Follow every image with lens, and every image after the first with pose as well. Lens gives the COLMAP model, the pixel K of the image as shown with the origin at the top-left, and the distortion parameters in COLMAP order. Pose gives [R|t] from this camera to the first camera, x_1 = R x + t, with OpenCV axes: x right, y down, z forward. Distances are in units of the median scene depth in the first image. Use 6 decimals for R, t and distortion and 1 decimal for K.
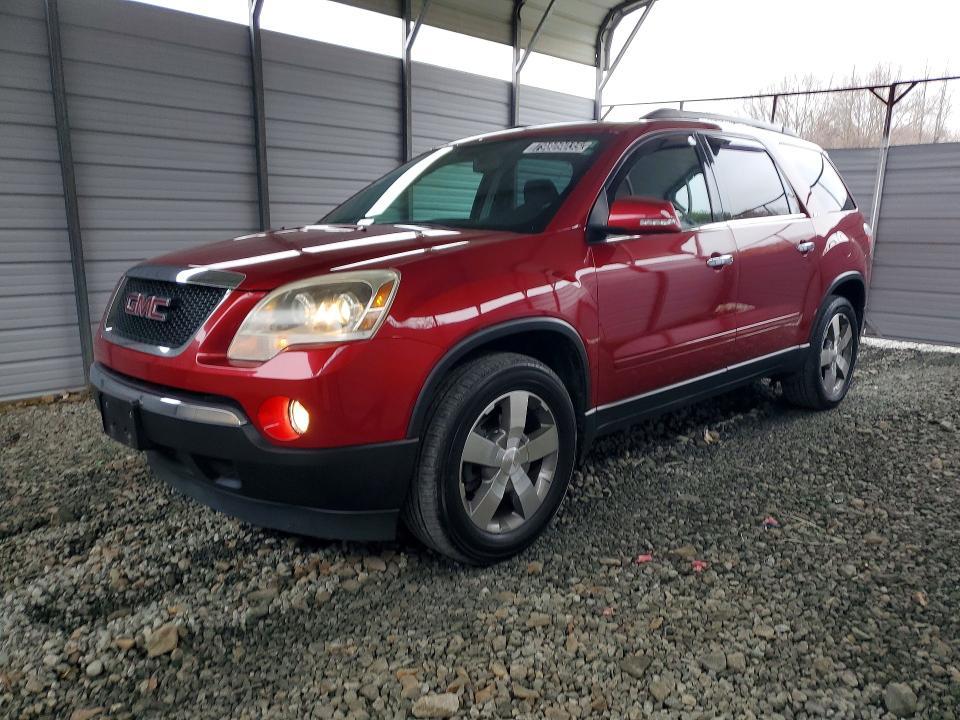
lens RADIAL K [[751.8, 0, 480.0], [0, 751.8, 360.0], [0, 0, 1]] dist [-0.000013, 0.002974]
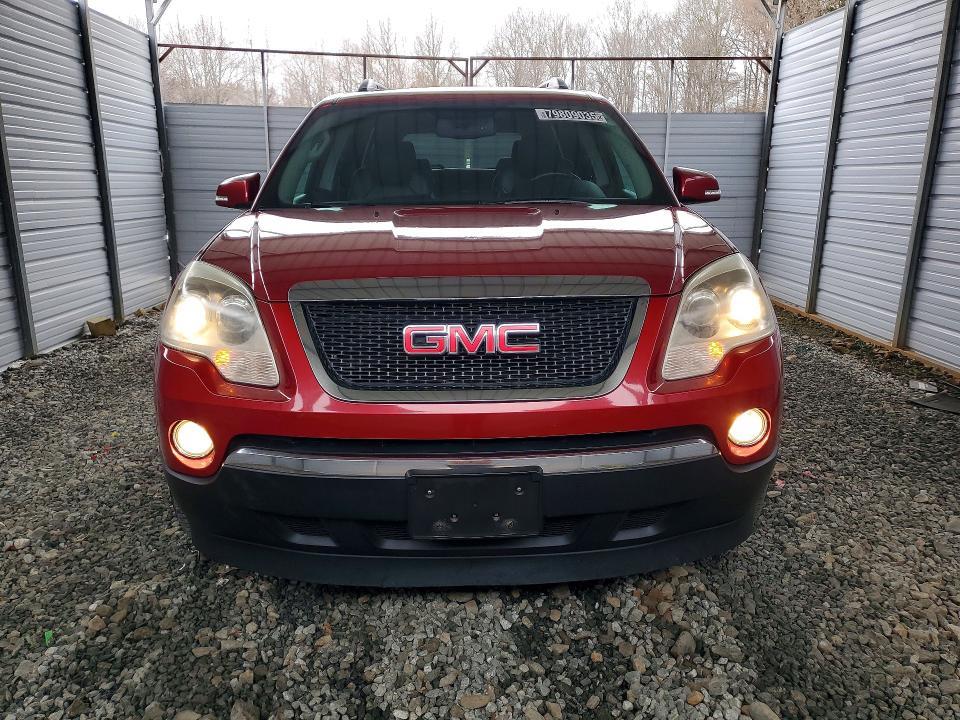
lens RADIAL K [[751.8, 0, 480.0], [0, 751.8, 360.0], [0, 0, 1]] dist [-0.000013, 0.002974]
pose [[0.692878, -0.182856, 0.697484, -0.836297], [0.137288, 0.983070, 0.121346, -0.126536], [-0.707864, 0.011679, 0.706252, 0.455230]]
